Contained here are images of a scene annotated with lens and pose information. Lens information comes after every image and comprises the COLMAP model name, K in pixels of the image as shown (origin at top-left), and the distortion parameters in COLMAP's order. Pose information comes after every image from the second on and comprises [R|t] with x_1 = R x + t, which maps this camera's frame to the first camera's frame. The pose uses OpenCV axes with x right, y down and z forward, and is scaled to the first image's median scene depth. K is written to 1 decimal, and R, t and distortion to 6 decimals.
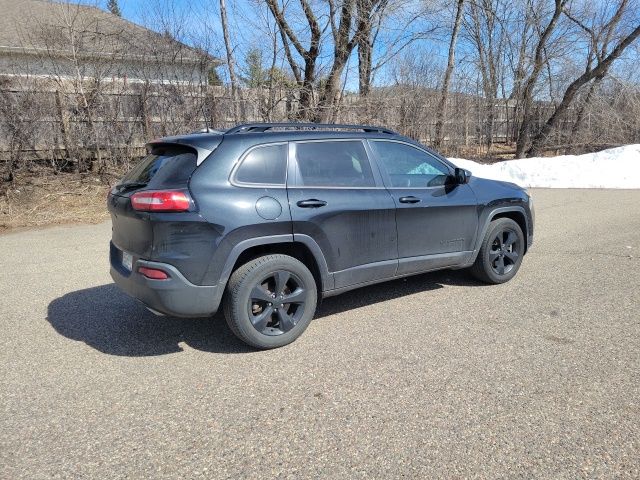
lens RADIAL K [[481.3, 0, 324.4], [0, 481.3, 239.7], [0, 0, 1]] dist [0.054367, -0.038508]
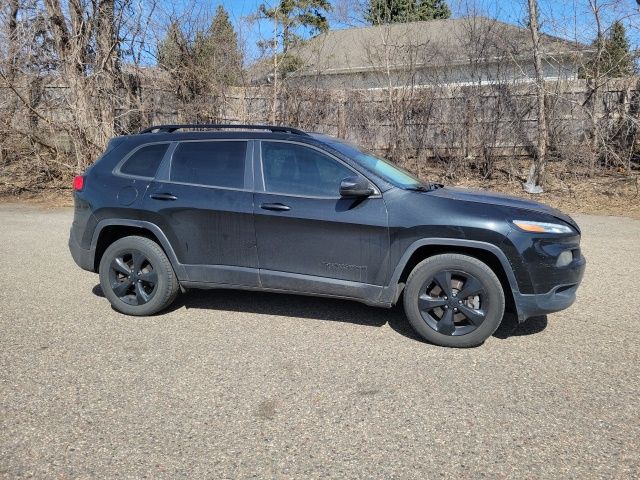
lens RADIAL K [[481.3, 0, 325.2], [0, 481.3, 227.1], [0, 0, 1]] dist [0.054367, -0.038508]
pose [[0.643127, 0.141917, -0.752494, 0.928020], [-0.160521, 0.985829, 0.048732, -0.105521], [0.748746, 0.089451, 0.656793, 0.487506]]
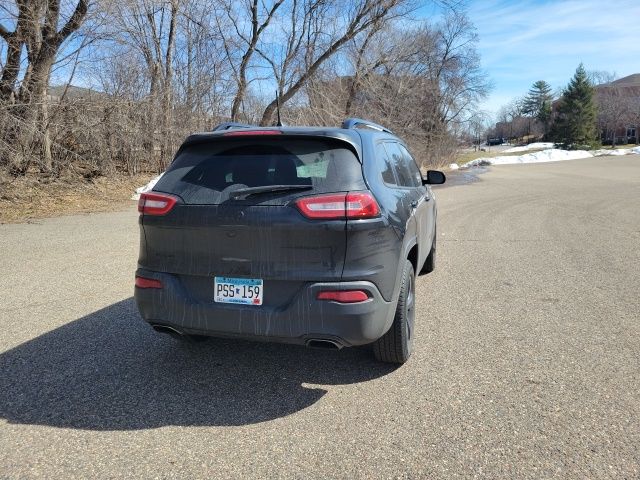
lens RADIAL K [[481.3, 0, 322.1], [0, 481.3, 241.1], [0, 0, 1]] dist [0.054367, -0.038508]
pose [[0.772885, -0.090902, 0.628001, -0.695176], [0.105678, 0.994304, 0.013865, -0.028968], [-0.625684, 0.055650, 0.778089, 0.316492]]
